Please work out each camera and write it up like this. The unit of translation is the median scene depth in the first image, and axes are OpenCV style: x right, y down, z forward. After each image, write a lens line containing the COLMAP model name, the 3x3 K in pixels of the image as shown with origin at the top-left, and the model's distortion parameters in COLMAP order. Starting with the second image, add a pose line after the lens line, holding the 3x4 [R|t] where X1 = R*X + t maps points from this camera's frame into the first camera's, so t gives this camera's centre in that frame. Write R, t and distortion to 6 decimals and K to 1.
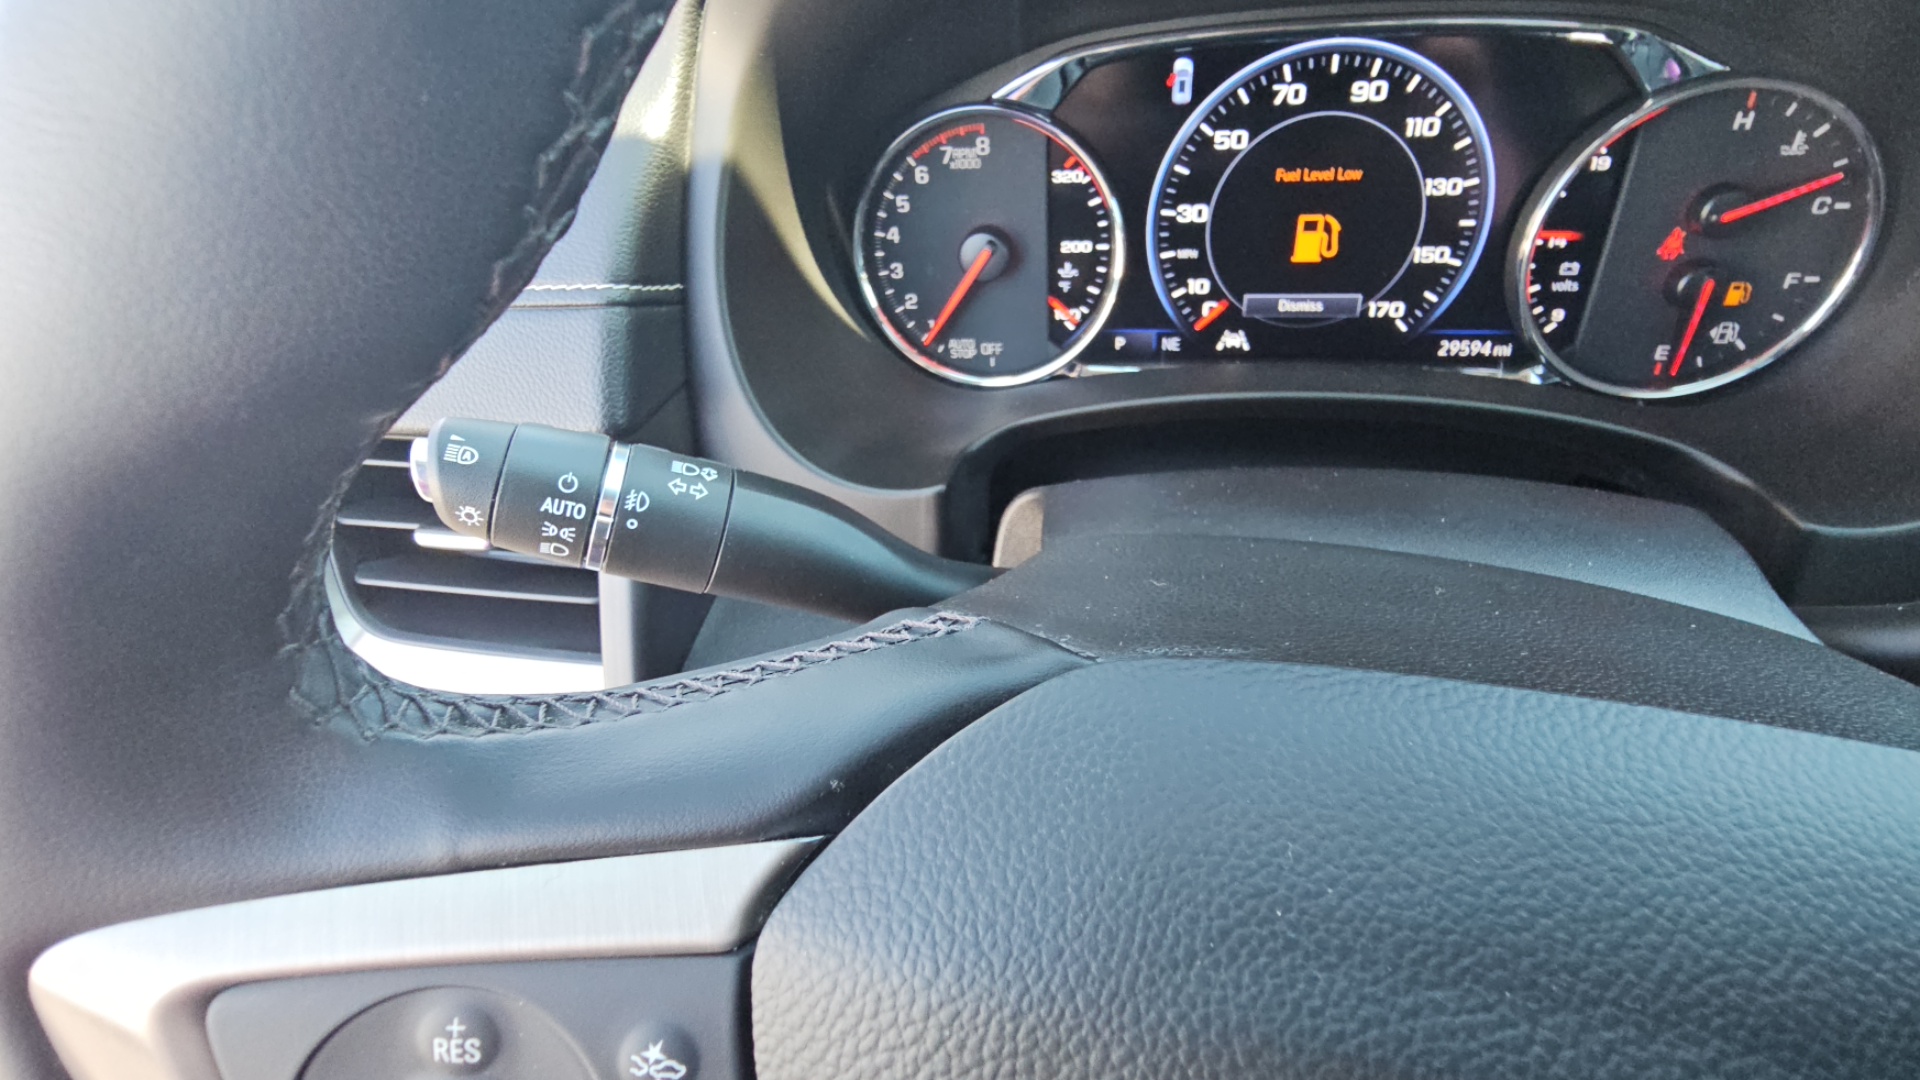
lens RADIAL K [[859.8, 0, 984.7], [0, 859.8, 540.7], [0, 0, 1]] dist [0.008616, -0.006008]
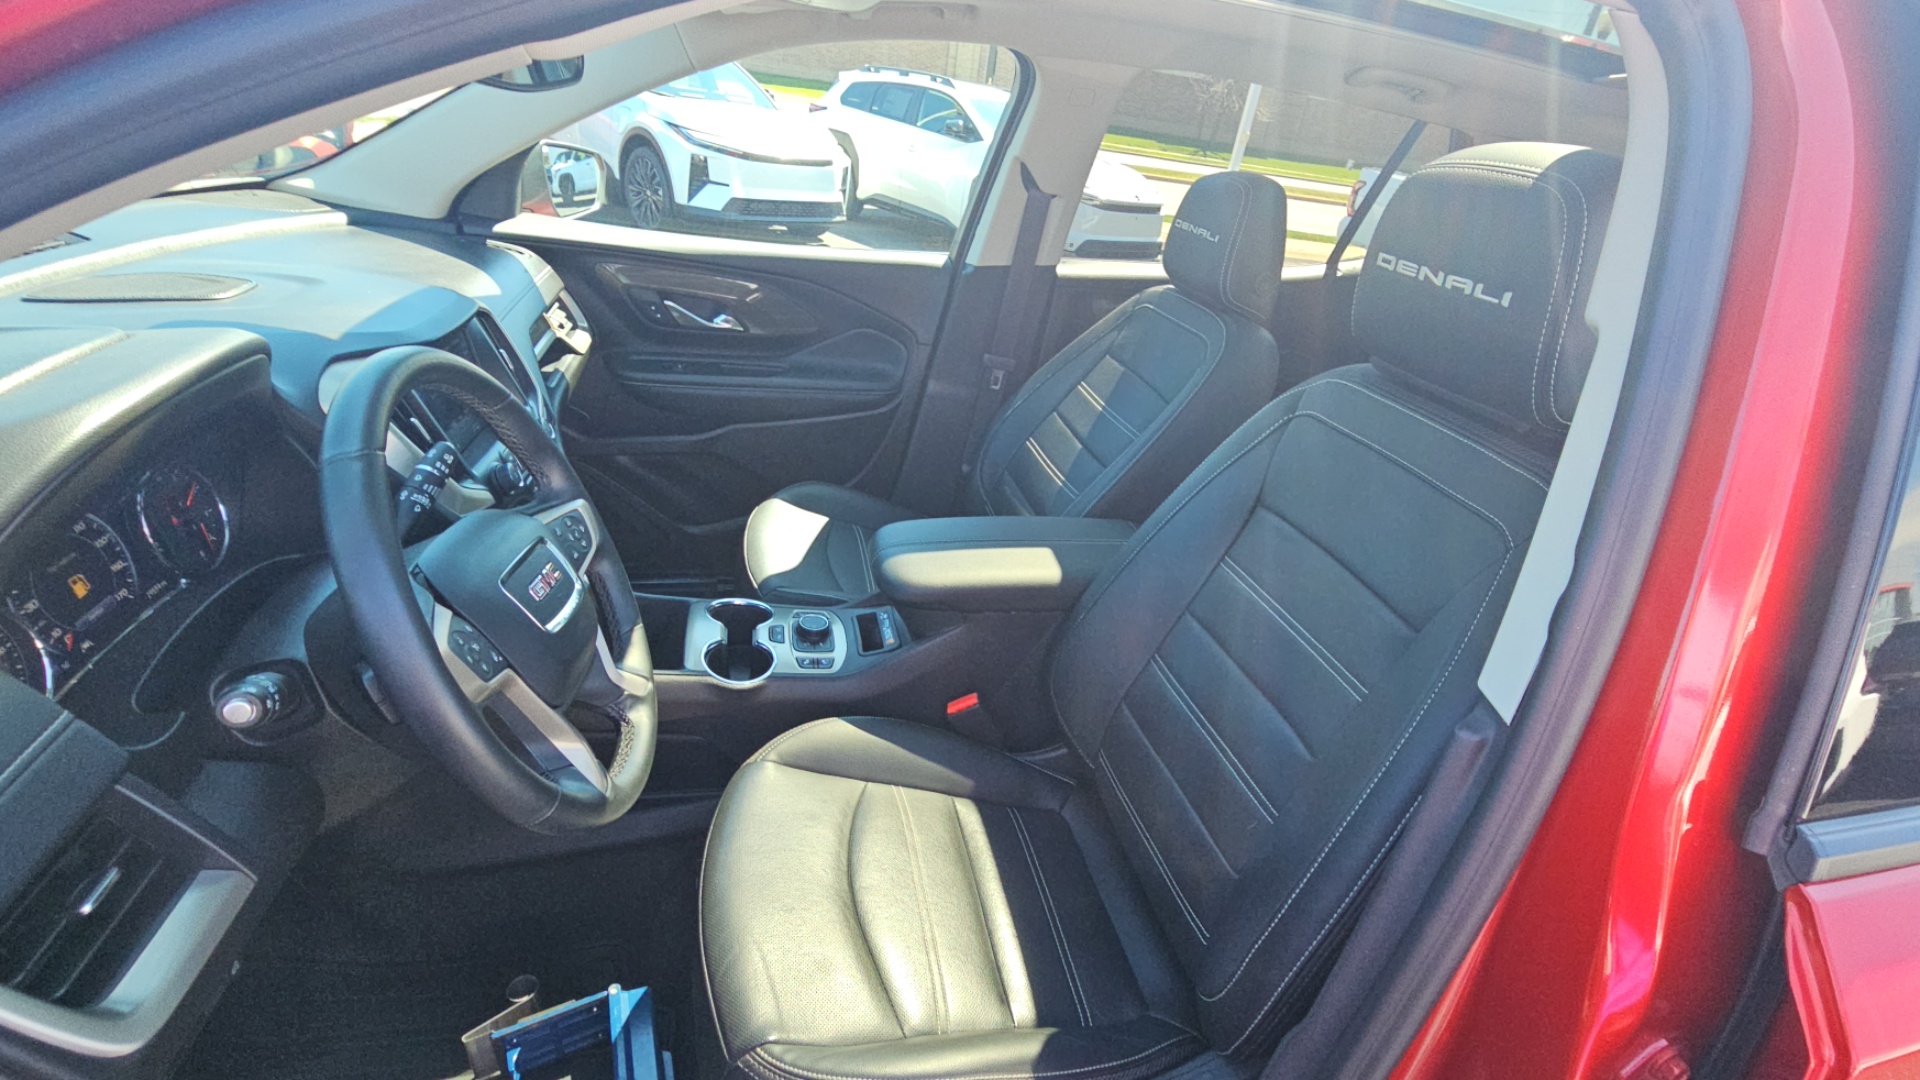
lens RADIAL K [[859.8, 0, 977.2], [0, 859.8, 541.8], [0, 0, 1]] dist [0.008616, -0.006008]
pose [[-0.383368, -0.386589, 0.838796, -2.208460], [0.531353, 0.650519, 0.542668, -0.410469], [-0.755442, 0.653738, -0.043973, -0.623061]]
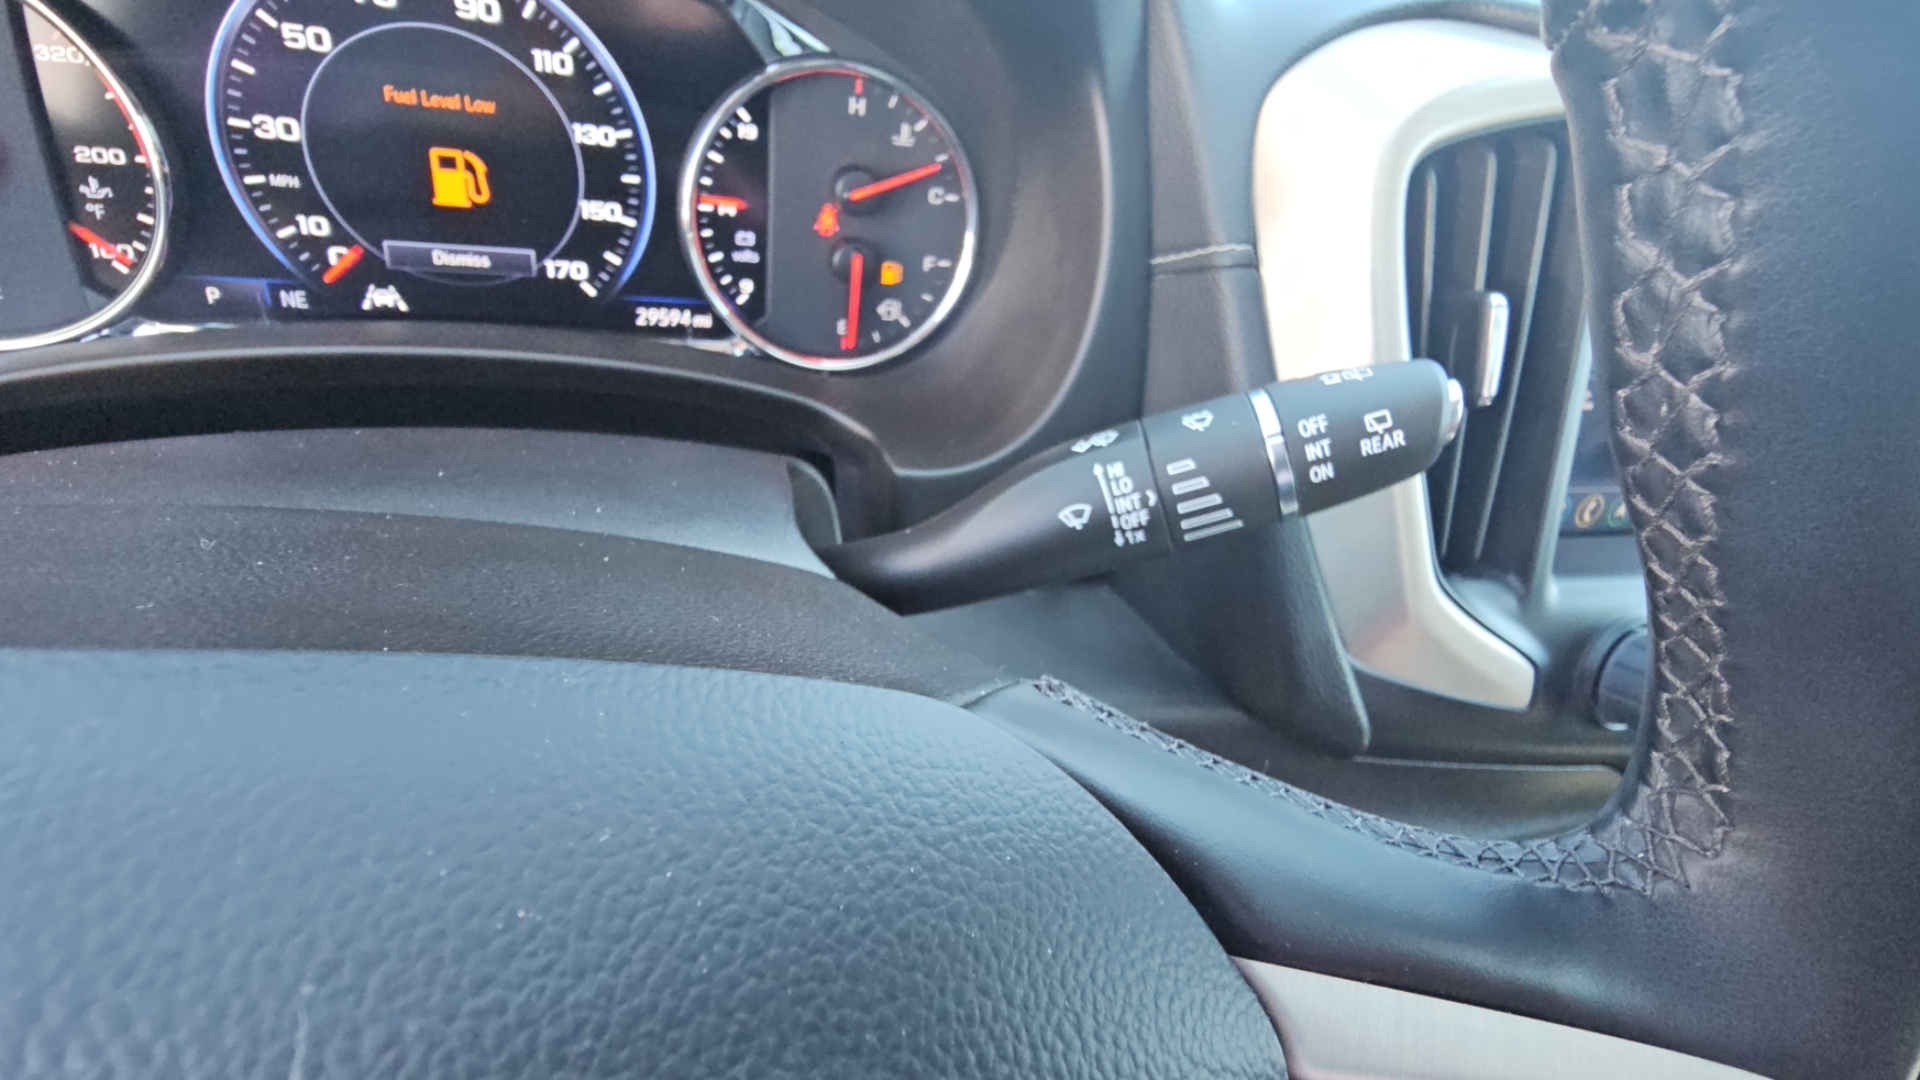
lens RADIAL K [[859.8, 0, 971.8], [0, 859.8, 545.2], [0, 0, 1]] dist [0.008616, -0.006008]
pose [[0.852951, -0.091399, 0.513927, 0.358866], [0.105713, 0.994396, 0.001399, 0.064703], [-0.511175, 0.053135, 0.857833, 0.028699]]
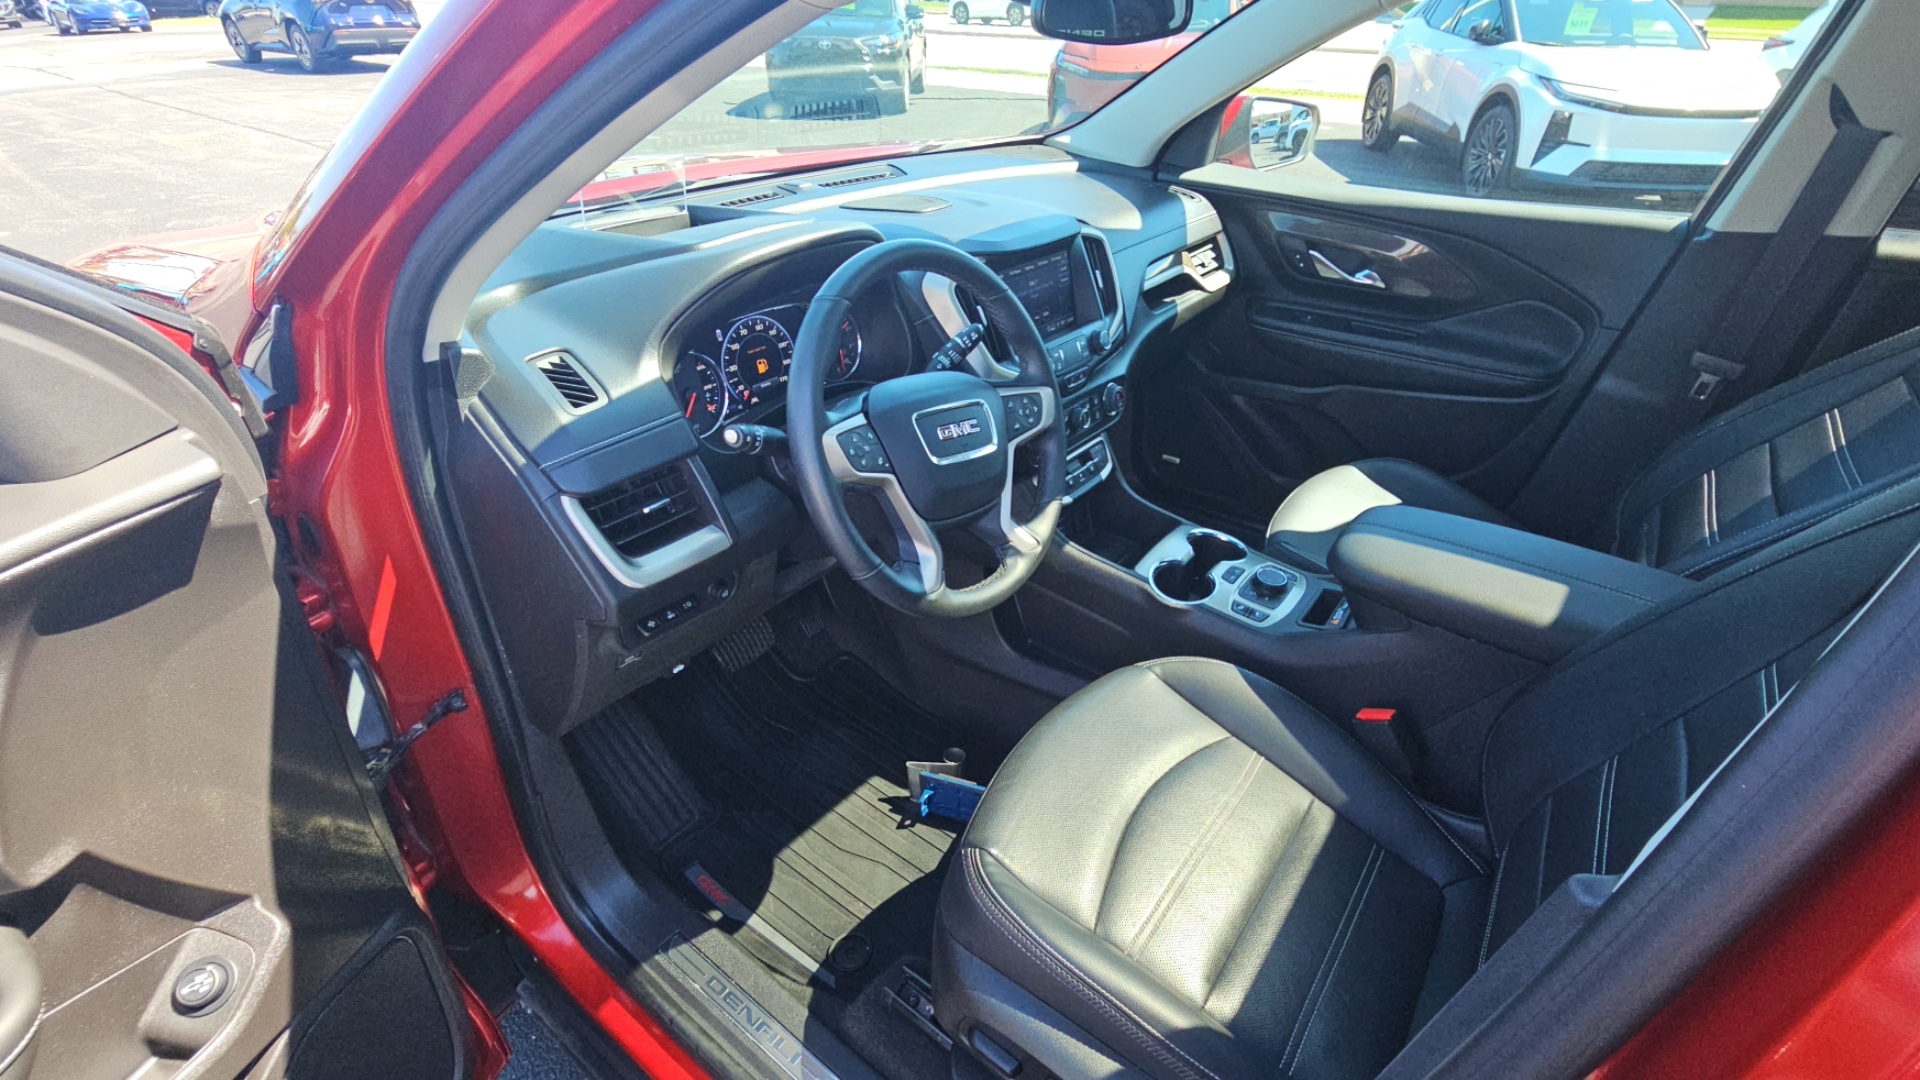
lens RADIAL K [[859.8, 0, 981.9], [0, 859.8, 540.1], [0, 0, 1]] dist [0.008616, -0.006008]
pose [[0.459750, -0.396648, 0.794544, -2.382216], [0.545158, 0.832339, 0.100070, 0.398100], [-0.701023, 0.387146, 0.598904, -1.529309]]
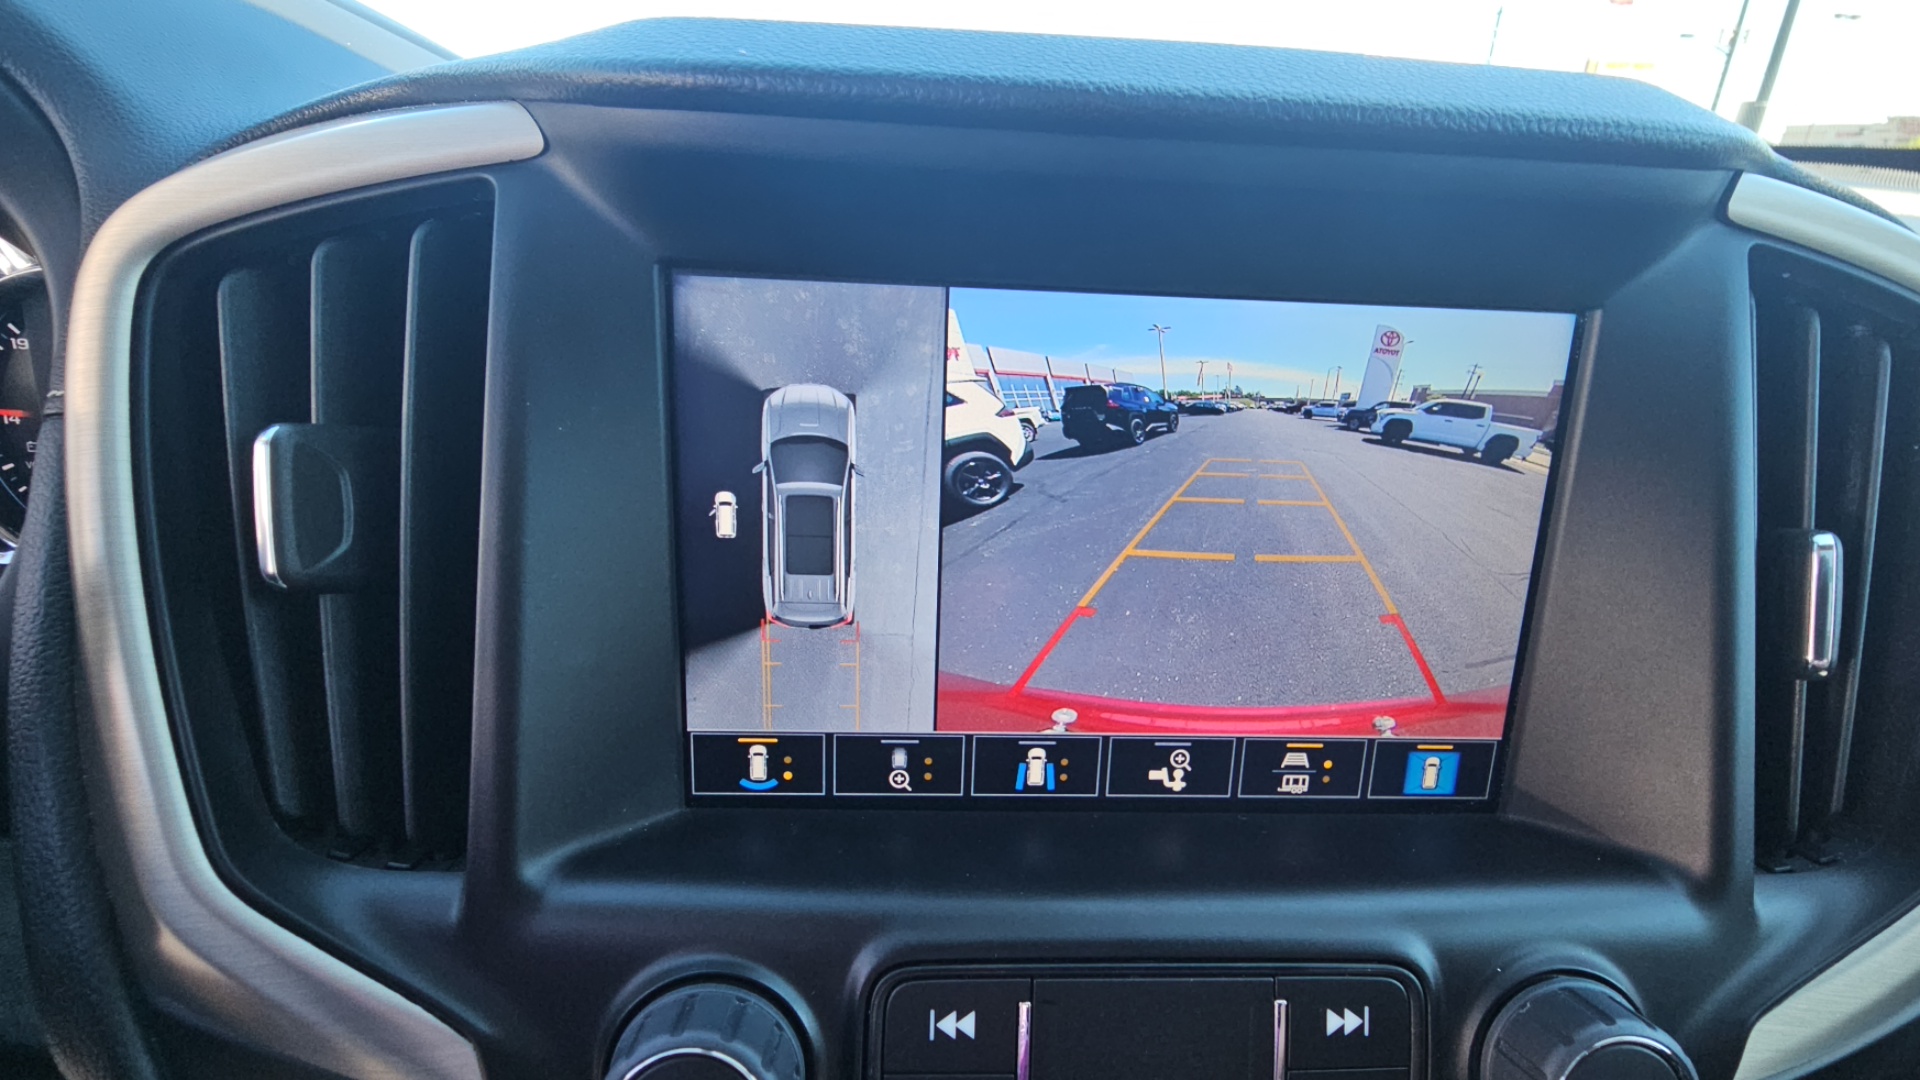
lens RADIAL K [[859.8, 0, 983.1], [0, 859.8, 545.2], [0, 0, 1]] dist [0.008616, -0.006008]
pose [[0.960309, 0.023387, 0.277958, 1.438428], [0.063112, 0.952421, -0.298179, 0.143535], [-0.271706, 0.303887, 0.913142, -0.132972]]
